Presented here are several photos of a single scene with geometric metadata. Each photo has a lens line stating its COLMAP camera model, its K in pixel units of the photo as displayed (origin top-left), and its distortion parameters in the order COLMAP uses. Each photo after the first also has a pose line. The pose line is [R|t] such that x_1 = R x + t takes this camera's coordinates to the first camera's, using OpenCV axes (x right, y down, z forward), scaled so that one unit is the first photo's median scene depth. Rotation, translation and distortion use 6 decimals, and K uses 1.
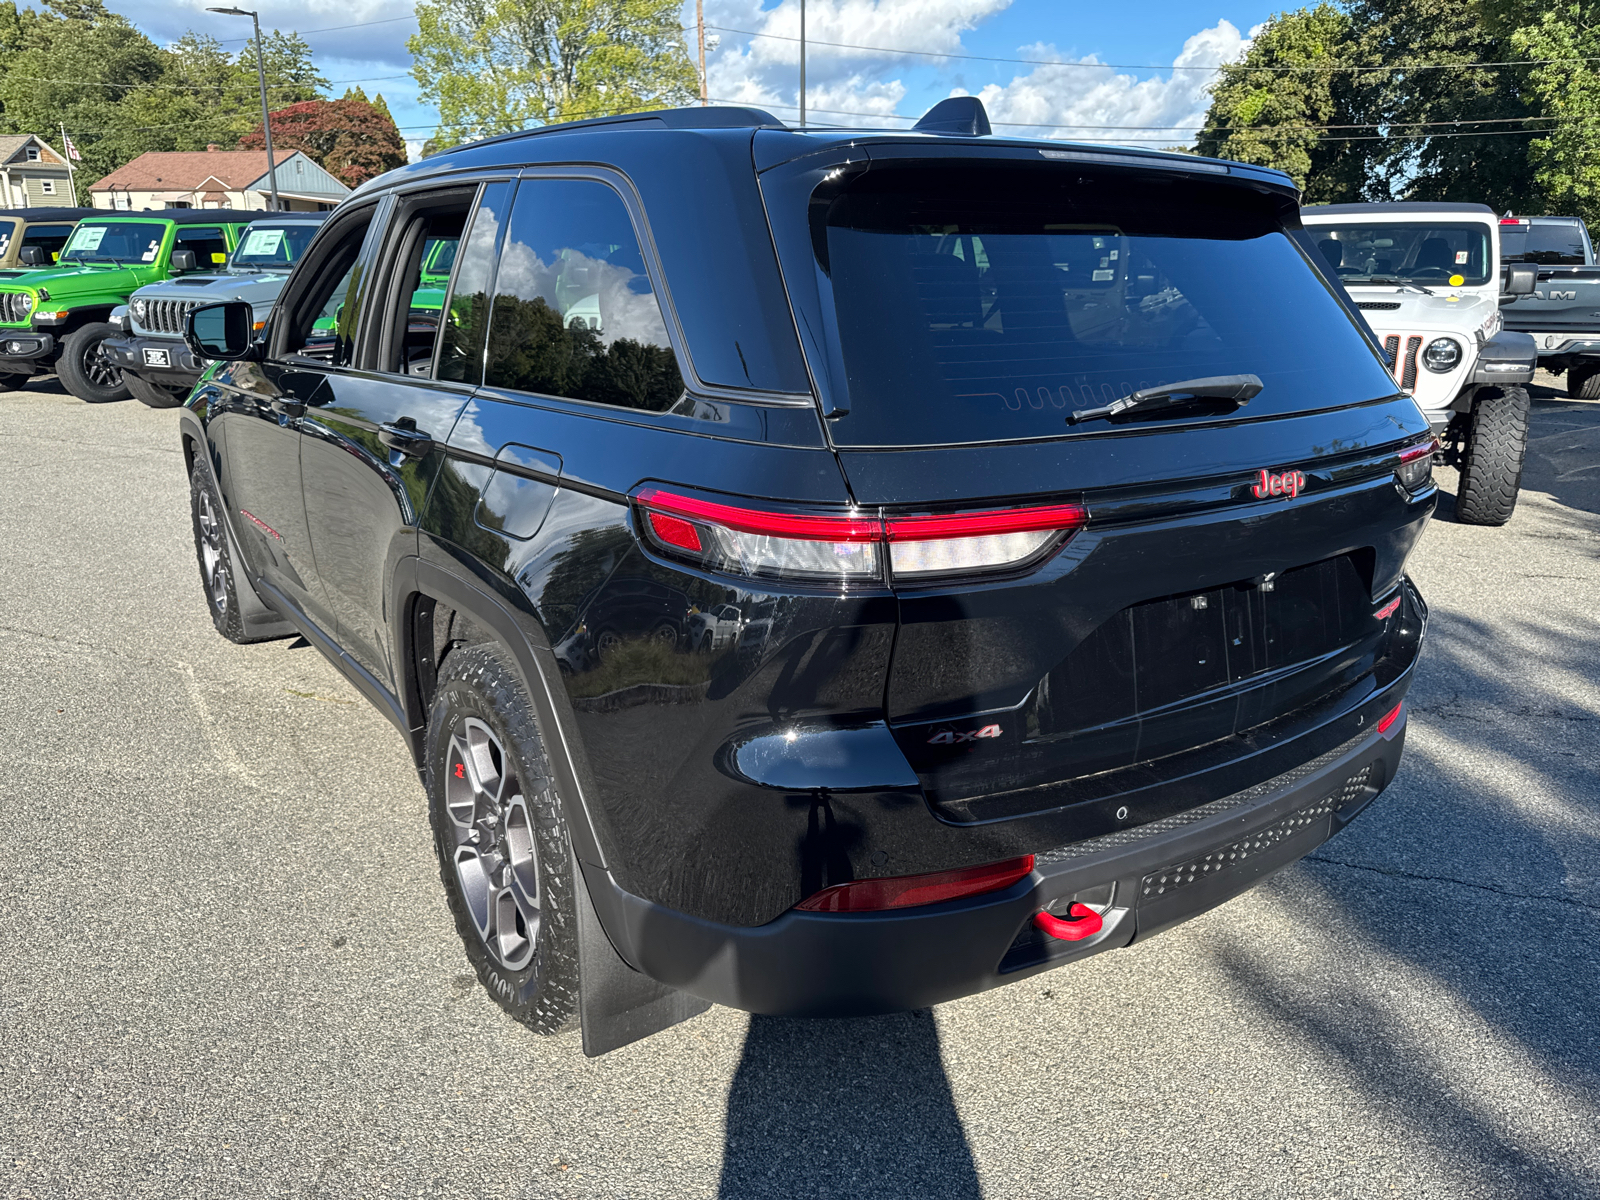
lens RADIAL K [[1195.0, 0, 826.7], [0, 1195.0, 630.7], [0, 0, 1]] dist [0.003832, -0.006598]
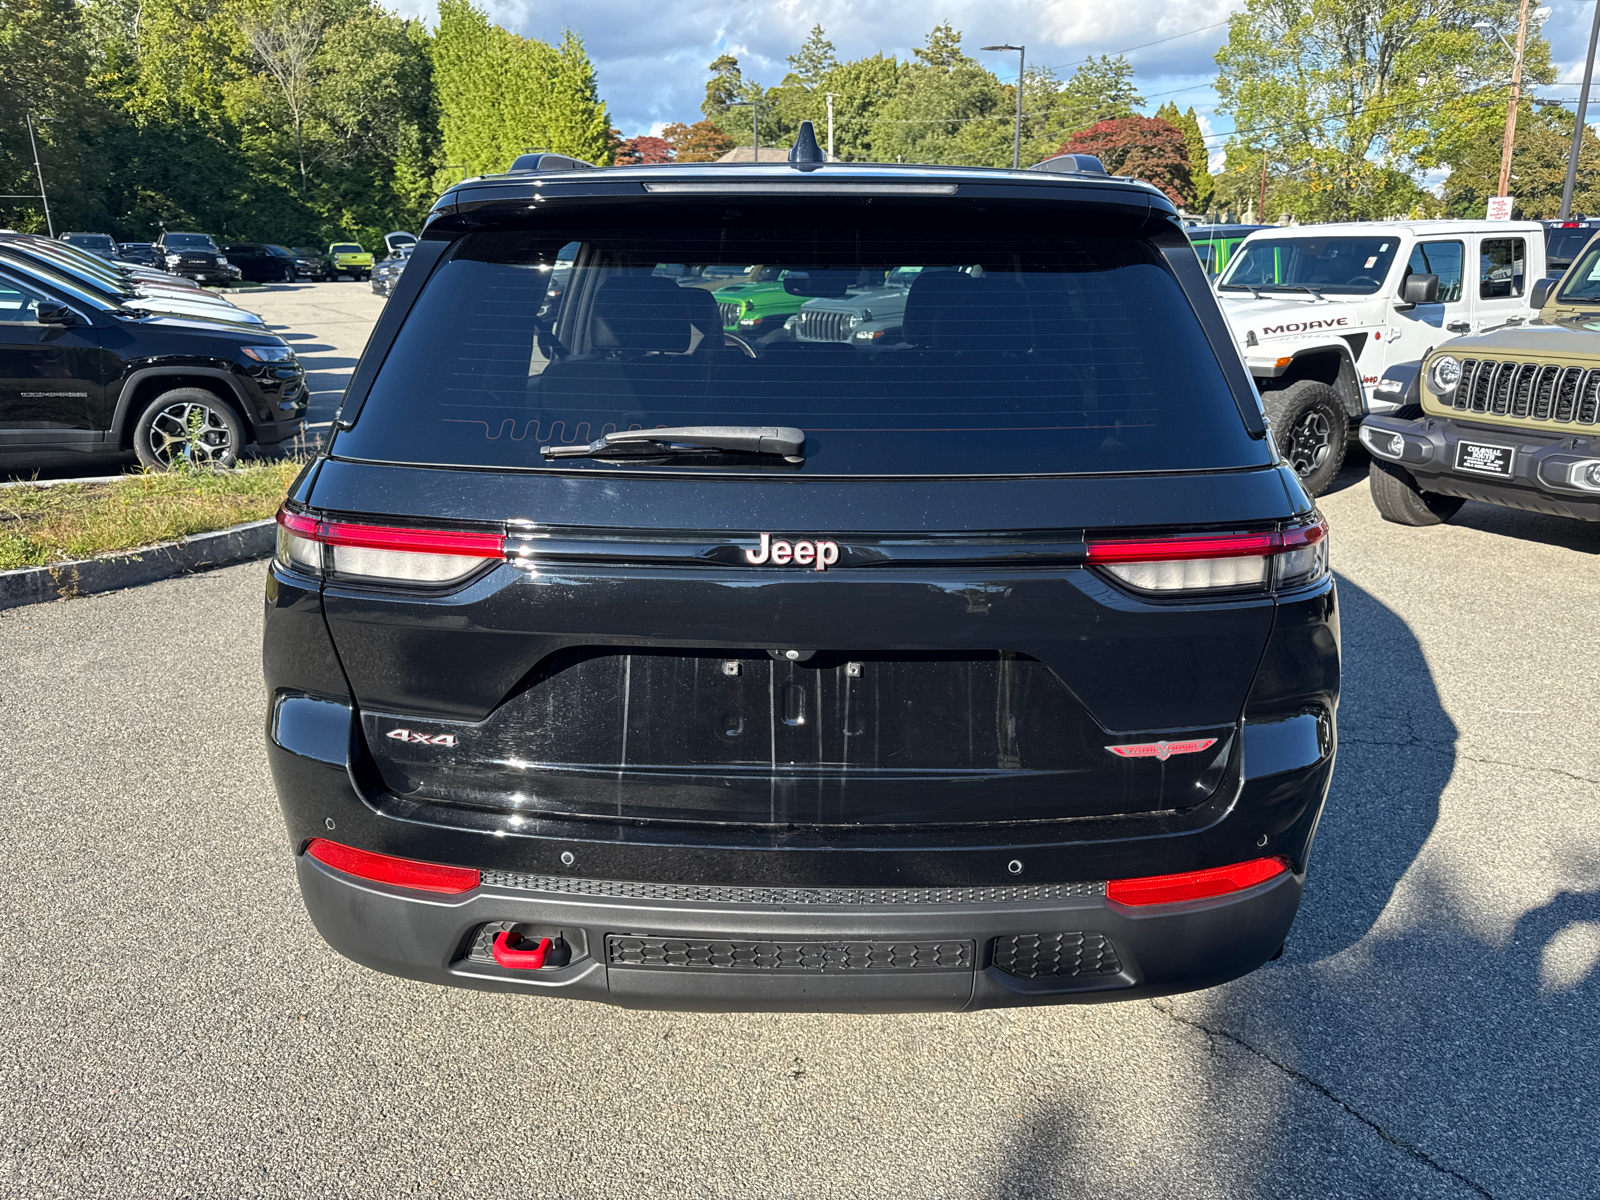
lens RADIAL K [[1195.0, 0, 826.7], [0, 1195.0, 630.7], [0, 0, 1]] dist [0.003832, -0.006598]
pose [[0.809406, 0.158426, -0.565476, 0.131632], [-0.161818, 0.985814, 0.044569, -0.015349], [0.564515, 0.055430, 0.823559, 0.041752]]
